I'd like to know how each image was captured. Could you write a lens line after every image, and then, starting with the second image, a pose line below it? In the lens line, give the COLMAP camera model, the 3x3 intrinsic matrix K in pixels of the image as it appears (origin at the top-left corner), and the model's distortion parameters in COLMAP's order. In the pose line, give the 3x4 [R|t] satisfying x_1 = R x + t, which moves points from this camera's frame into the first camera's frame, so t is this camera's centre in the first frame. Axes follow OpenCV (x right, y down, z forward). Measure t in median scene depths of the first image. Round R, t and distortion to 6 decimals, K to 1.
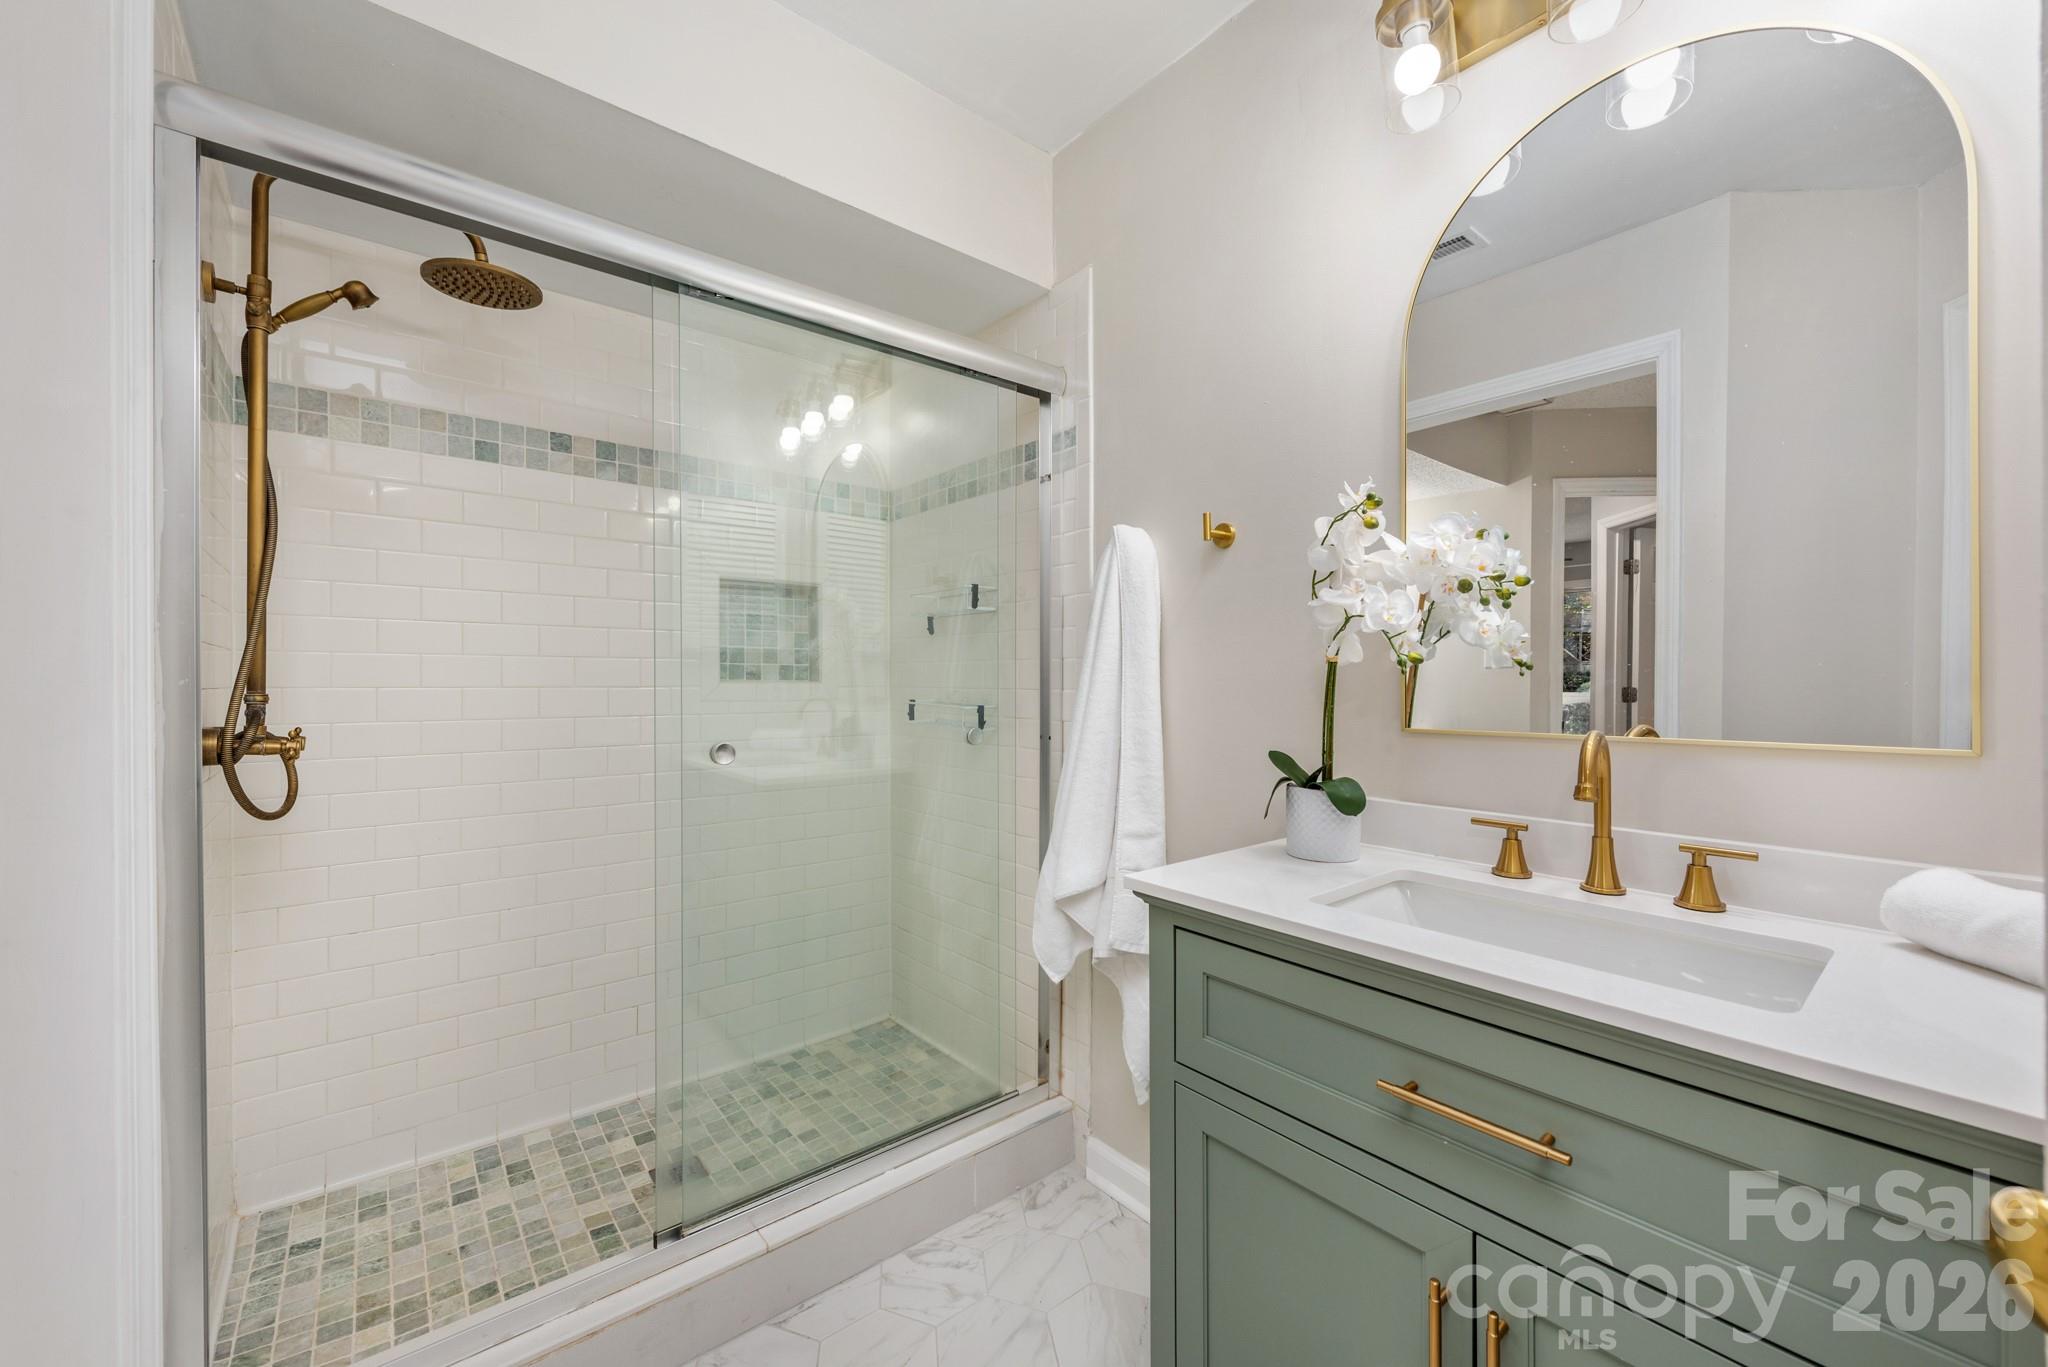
lens RADIAL K [[806.8, 0, 1033.3], [0, 806.8, 684.2], [0, 0, 1]] dist [0.006694, -0.001160]
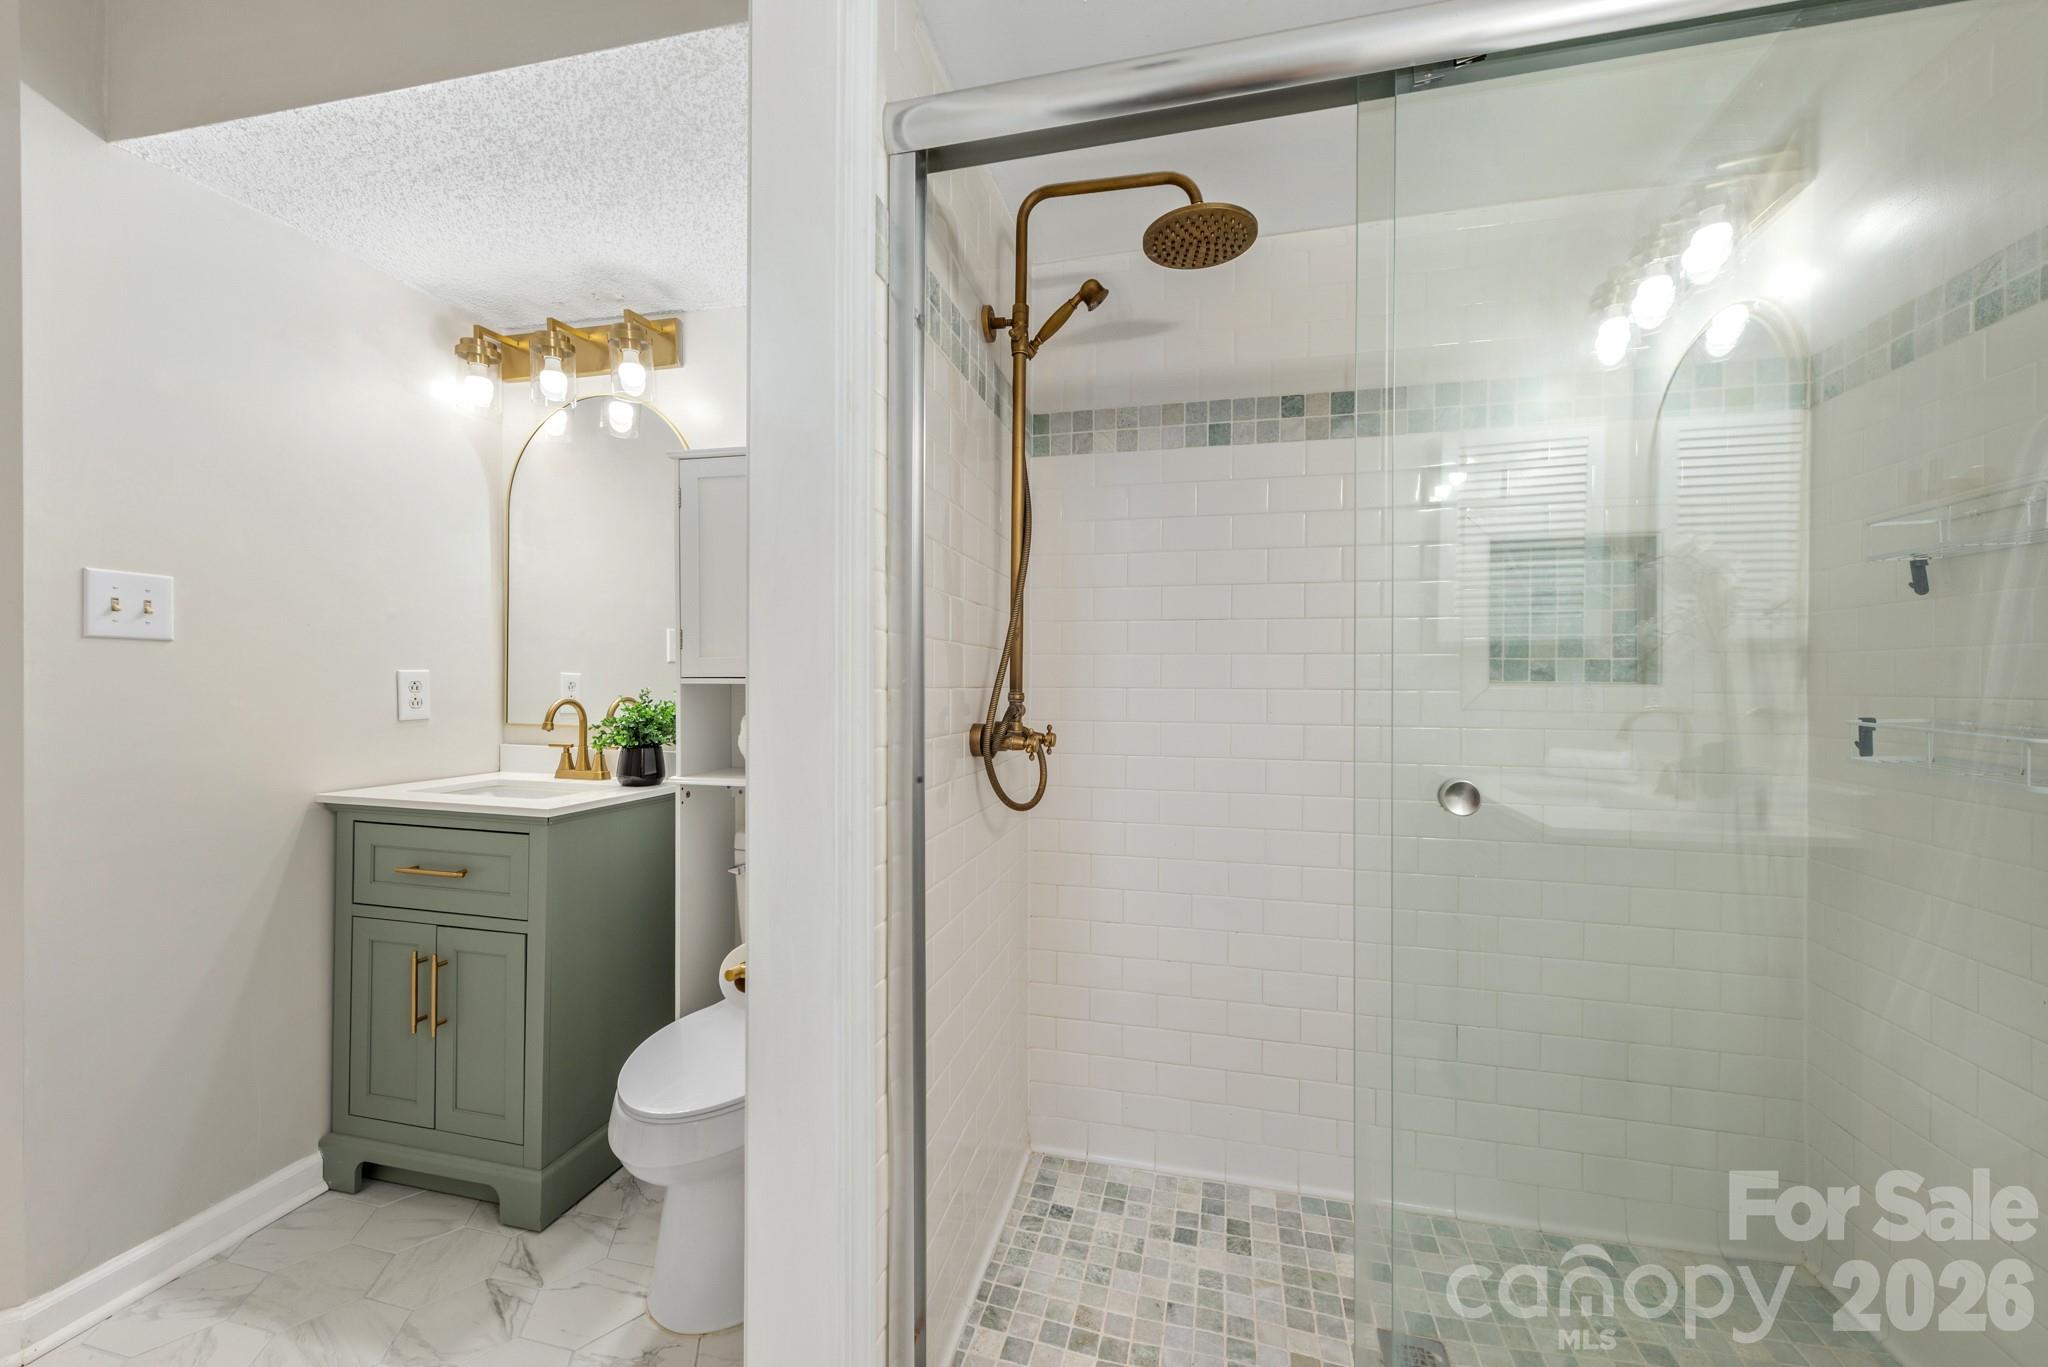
lens RADIAL K [[806.8, 0, 1029.6], [0, 806.8, 686.5], [0, 0, 1]] dist [0.006694, -0.001160]
pose [[0.601038, 0.005419, -0.799202, -0.065645], [-0.007547, 0.999971, 0.001105, 0.001949], [0.799185, 0.005367, 0.601061, 0.275371]]
